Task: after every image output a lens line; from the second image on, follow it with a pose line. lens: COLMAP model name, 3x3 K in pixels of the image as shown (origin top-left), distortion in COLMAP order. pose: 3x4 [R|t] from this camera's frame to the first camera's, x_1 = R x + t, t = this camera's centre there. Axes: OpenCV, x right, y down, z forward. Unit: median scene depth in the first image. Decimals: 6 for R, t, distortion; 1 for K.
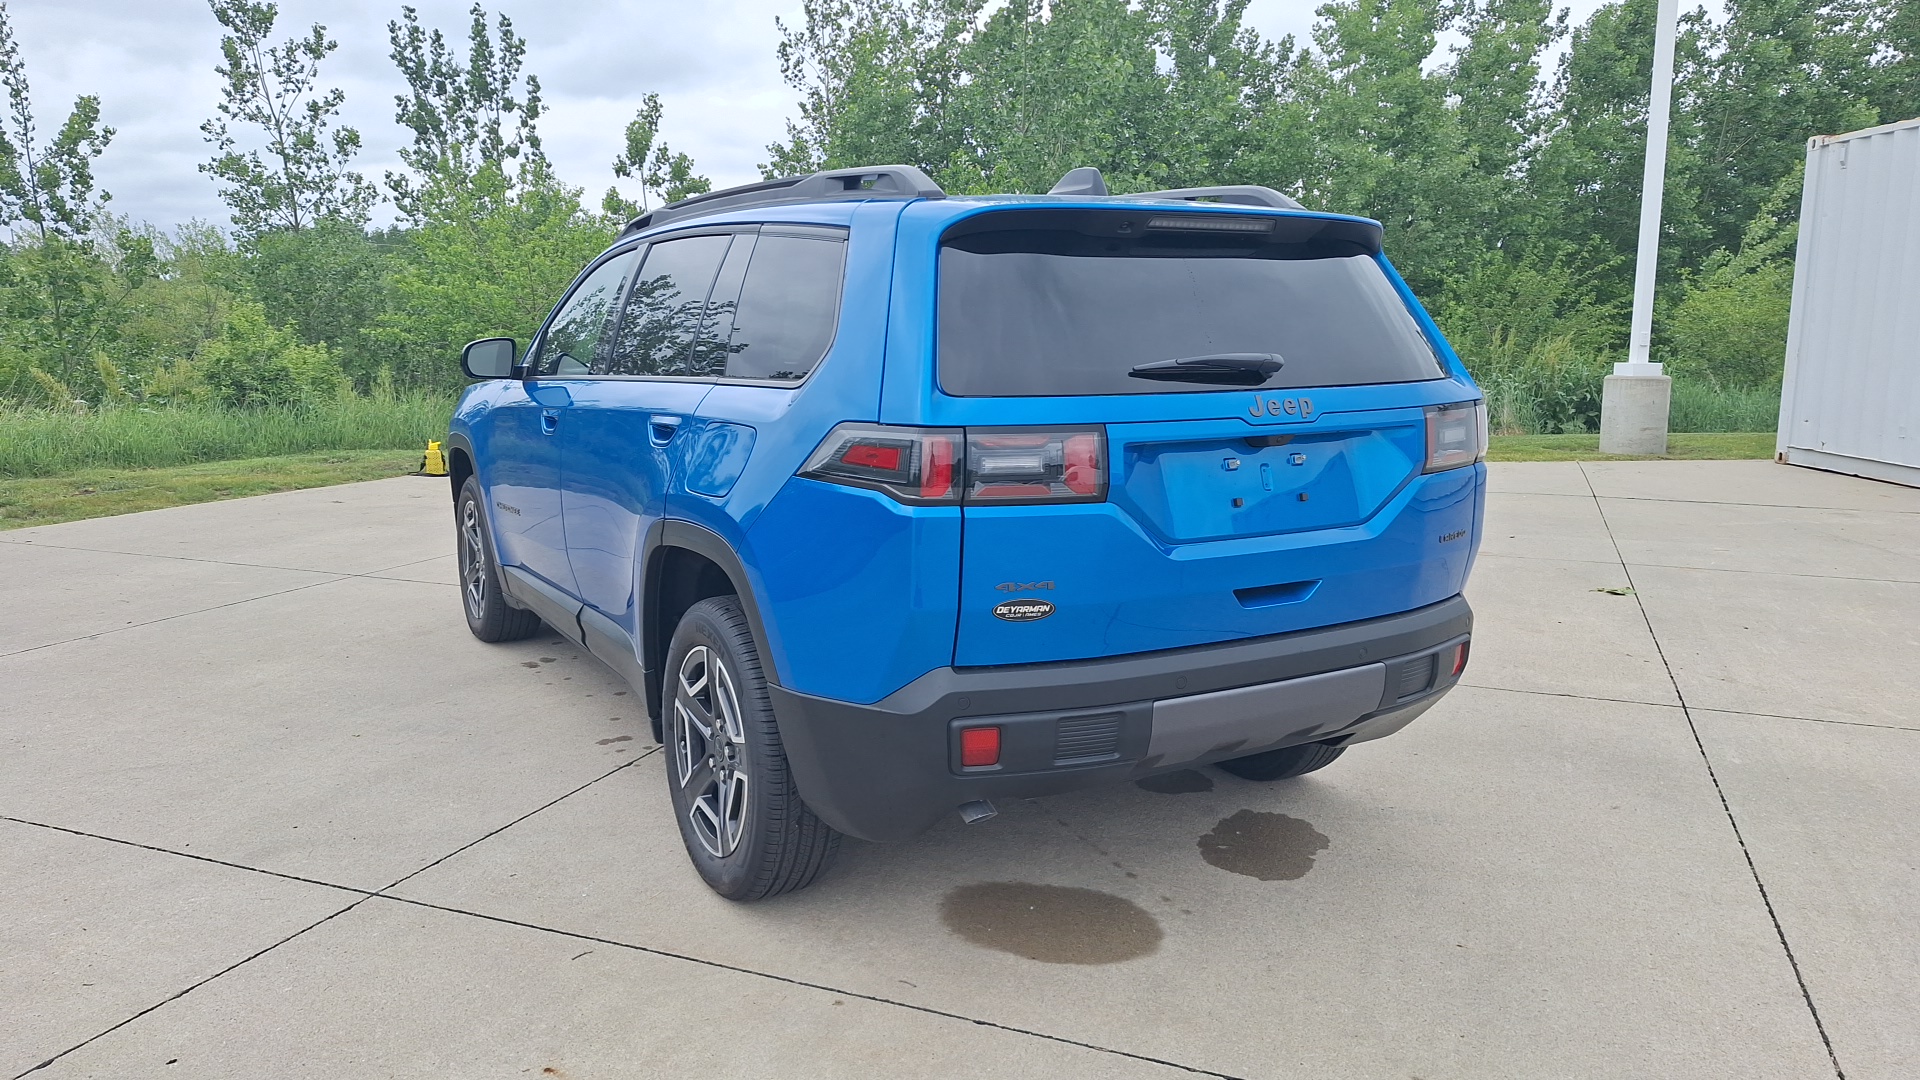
lens RADIAL K [[1325.3, 0, 955.0], [0, 1325.3, 562.7], [0, 0, 1]] dist [0.097467, -0.133626]
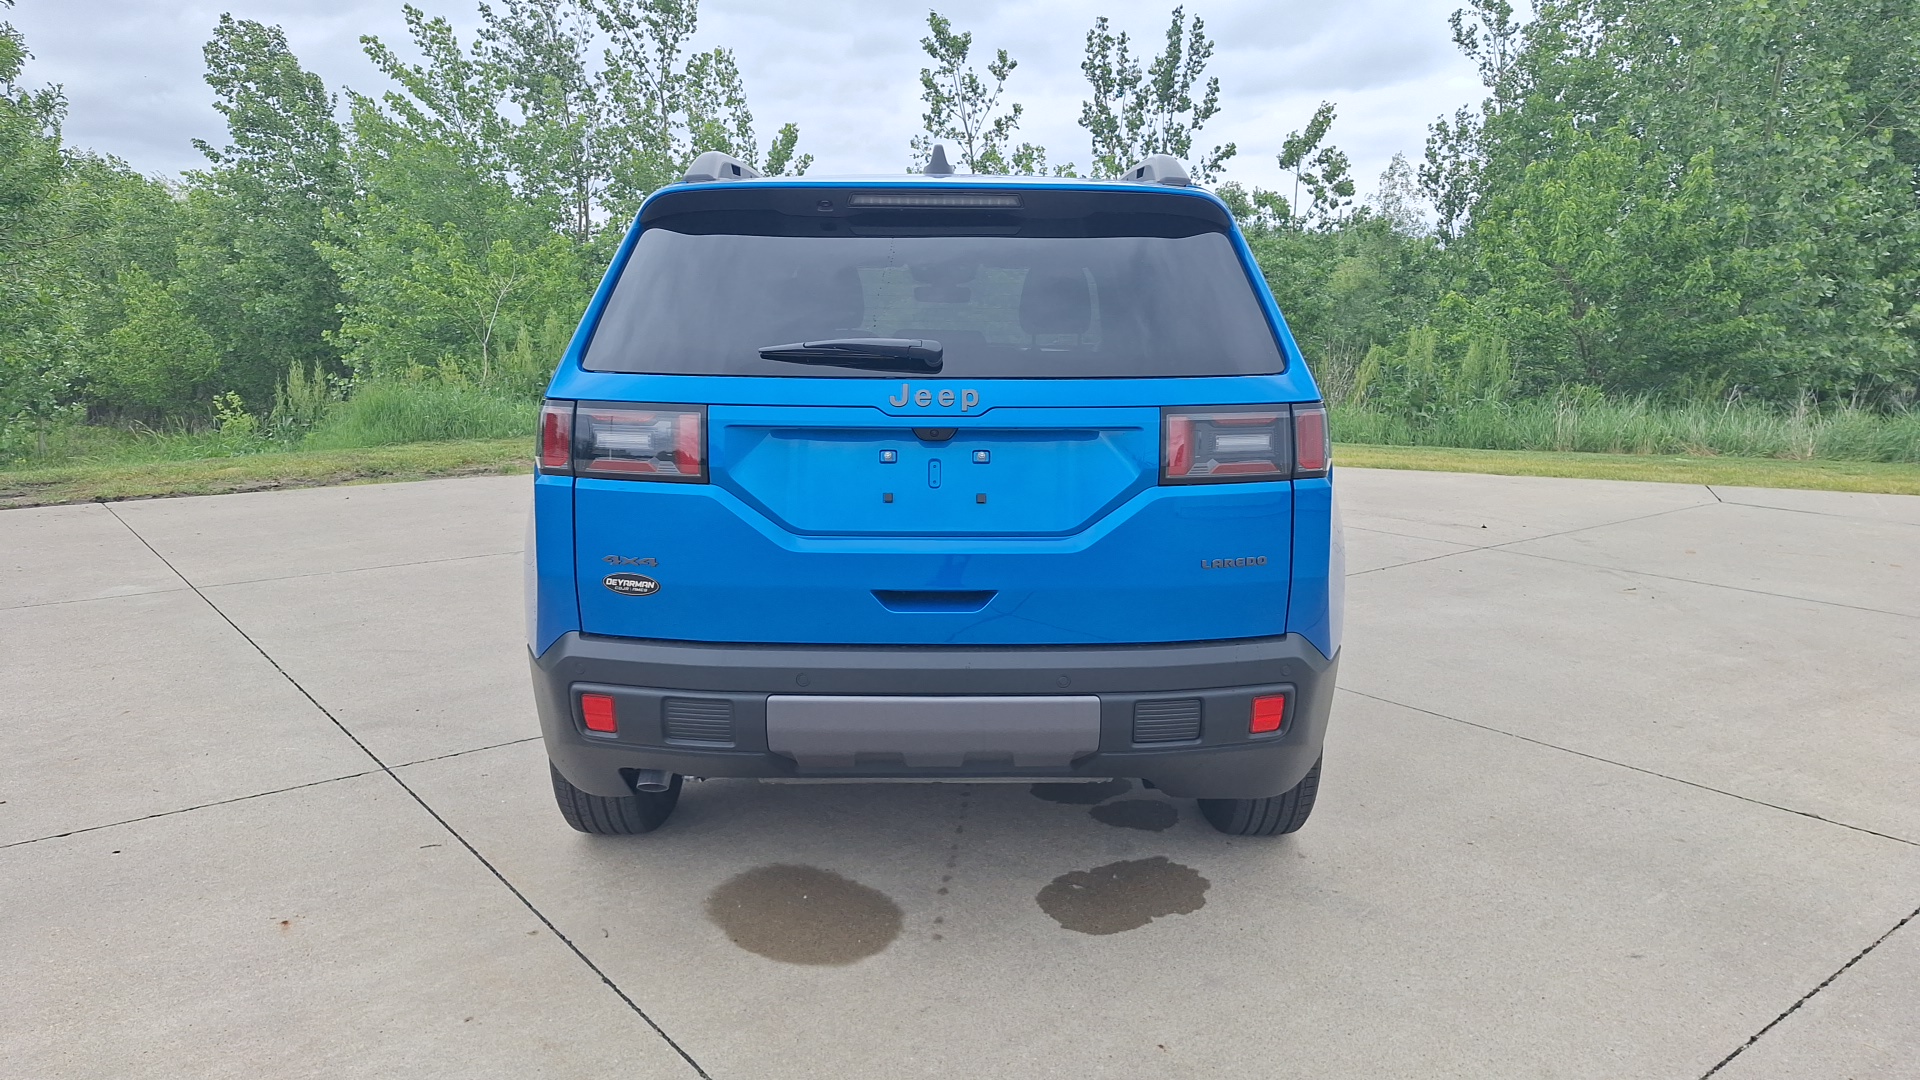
lens RADIAL K [[1320.6, 0, 960.0], [0, 1320.6, 540.0], [0, 0, 1]] dist [0.069480, -0.084039]
pose [[0.871240, 0.092224, -0.482116, 0.596749], [-0.096796, 0.995184, 0.015448, -0.029800], [0.481219, 0.033208, 0.875971, 0.183150]]
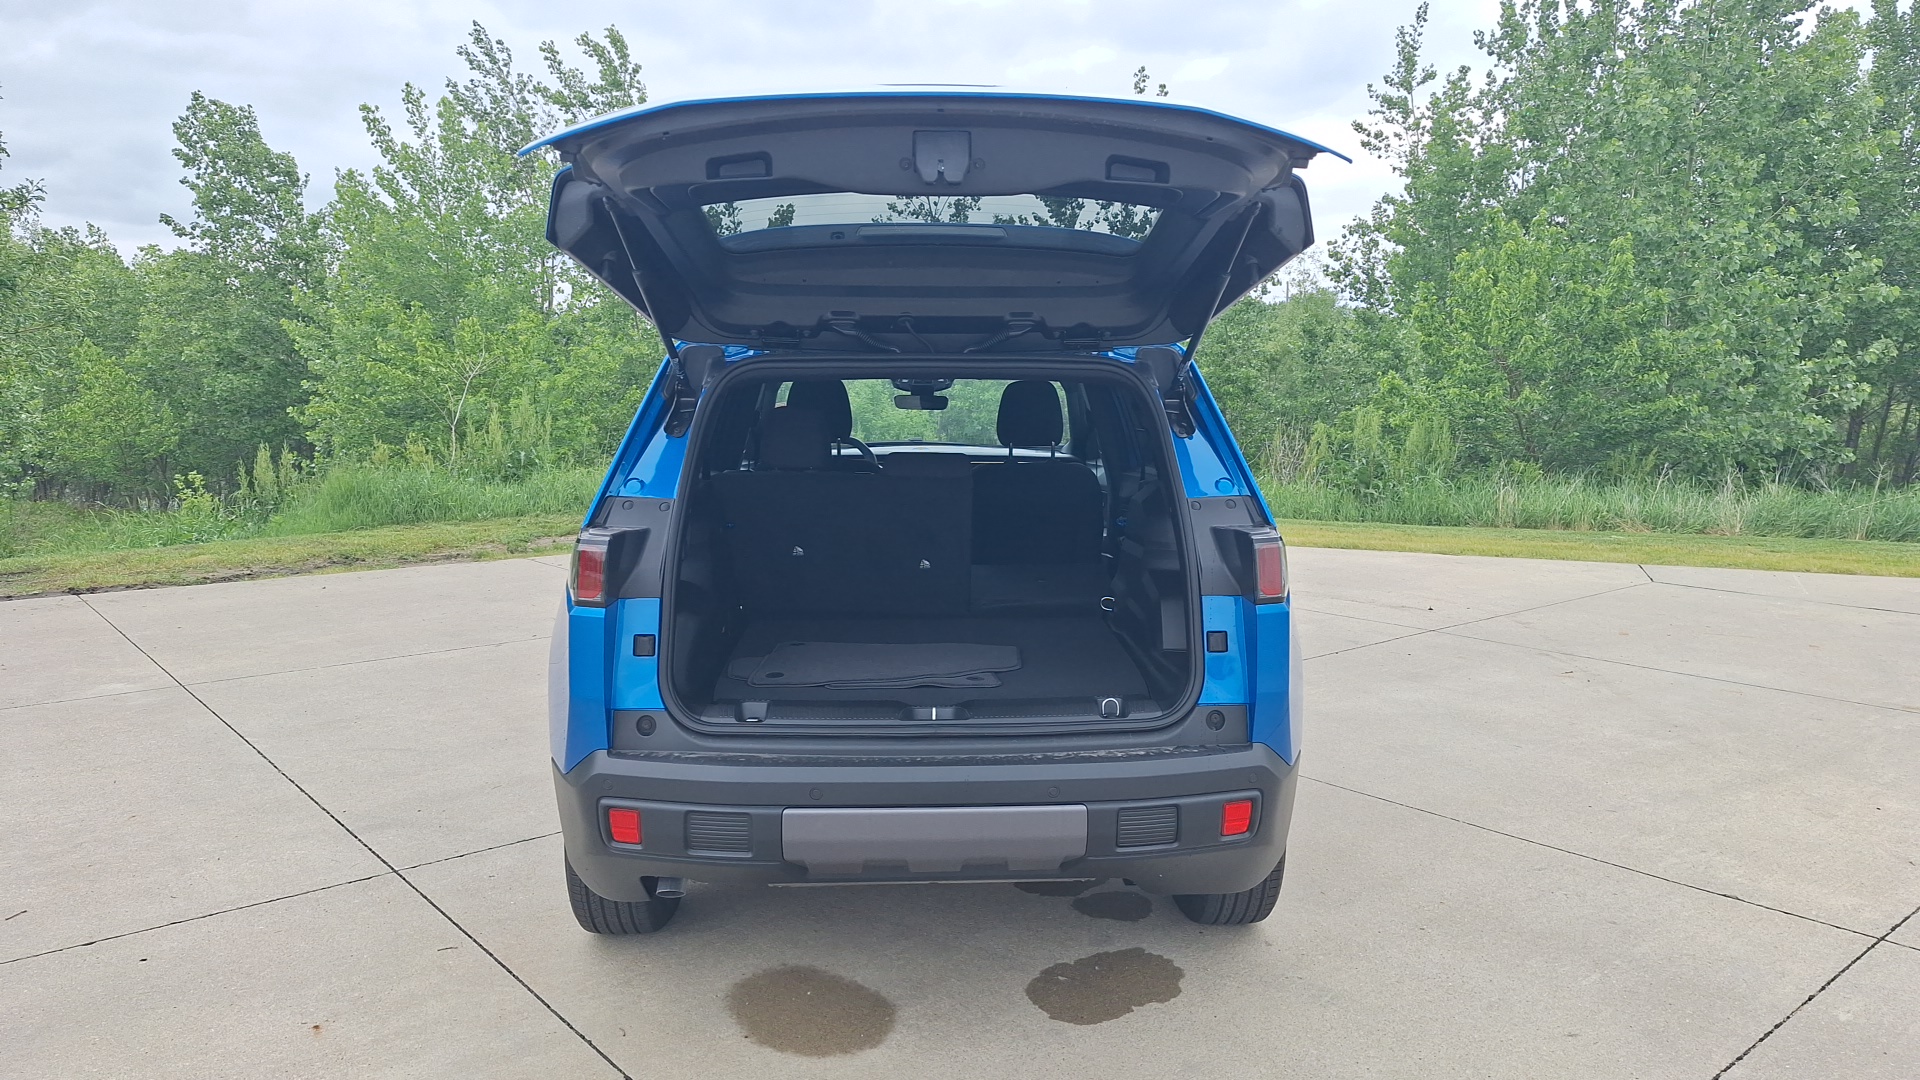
lens RADIAL K [[1331.4, 0, 966.2], [0, 1331.4, 520.5], [0, 0, 1]] dist [0.066757, -0.080355]
pose [[0.889810, 0.058420, -0.452576, 0.615036], [-0.090180, 0.994724, -0.048900, -0.070164], [0.447331, 0.084325, 0.890384, 0.081108]]
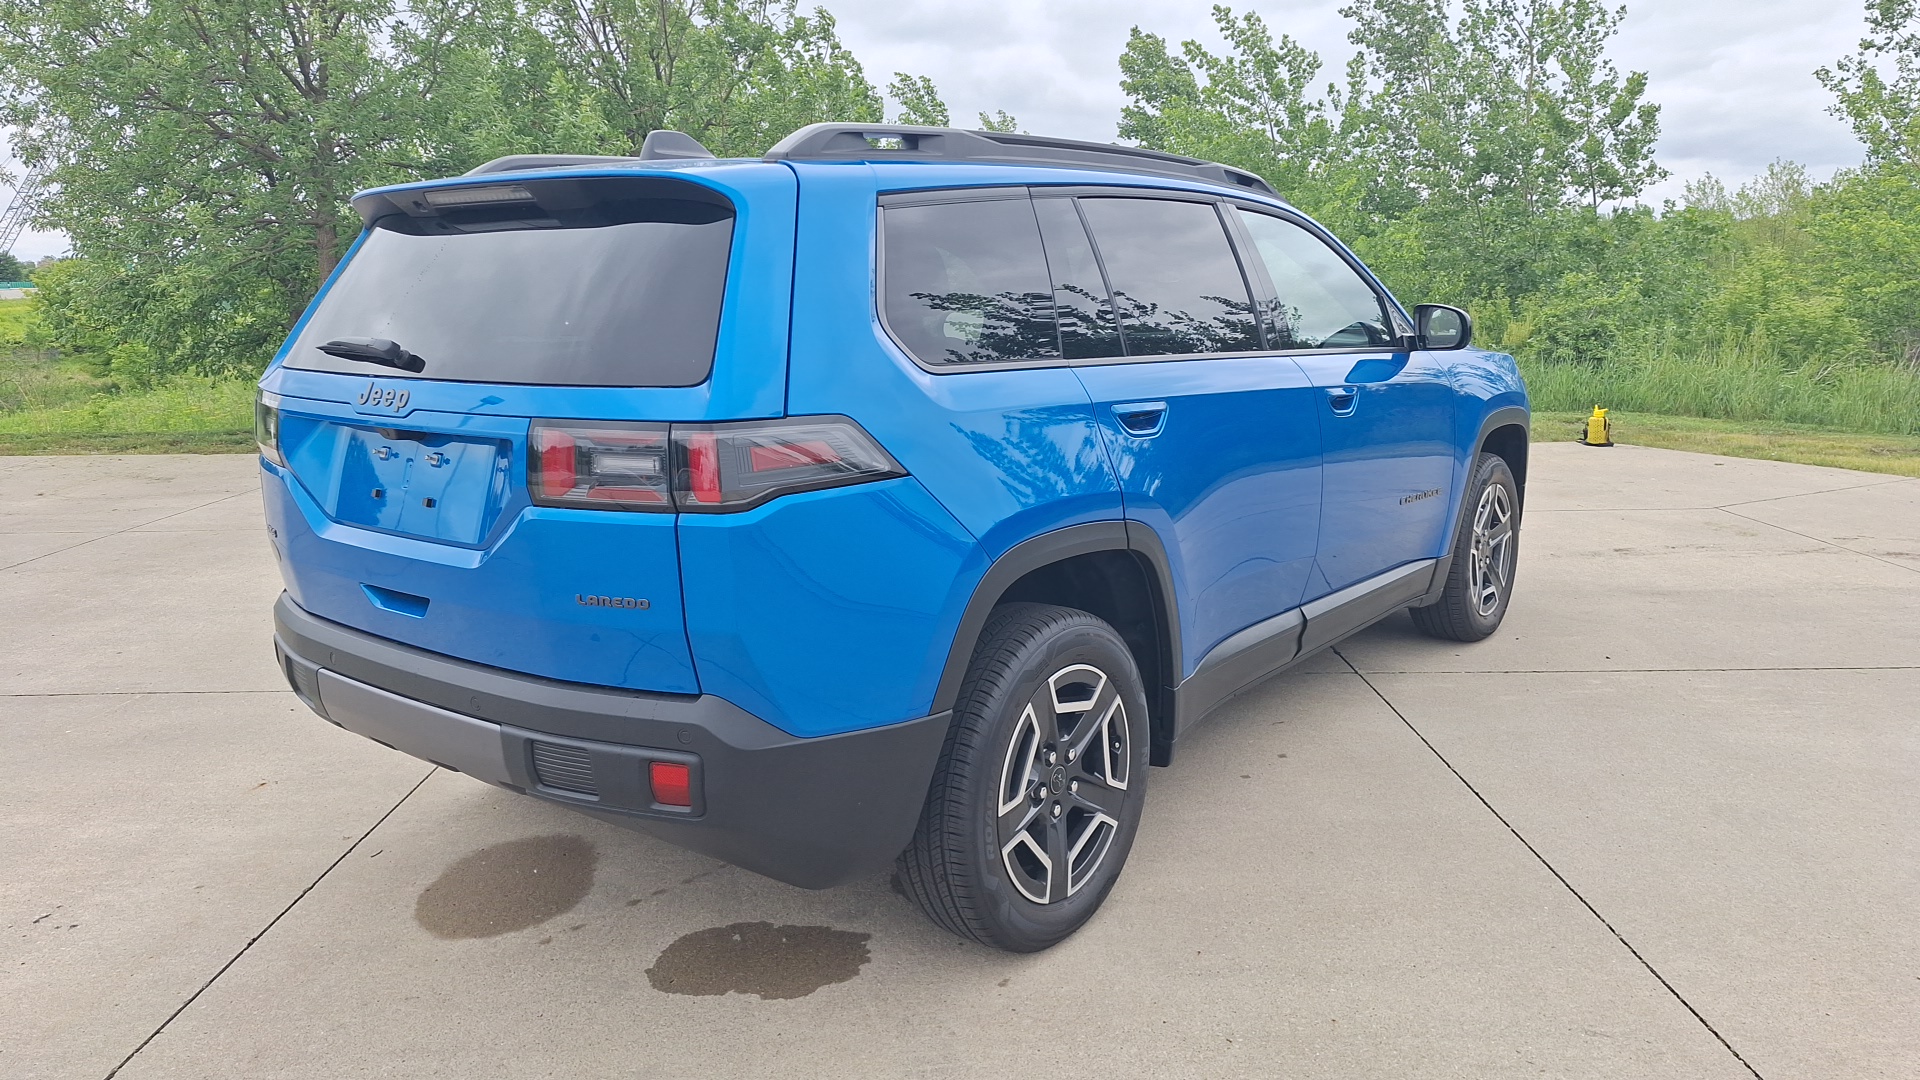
lens RADIAL K [[1320.6, 0, 960.0], [0, 1320.6, 540.0], [0, 0, 1]] dist [0.069480, -0.084039]
pose [[0.379334, 0.174216, -0.908710, 1.052898], [-0.154665, 0.980235, 0.123365, -0.166032], [0.912242, 0.093749, 0.398781, 0.851020]]
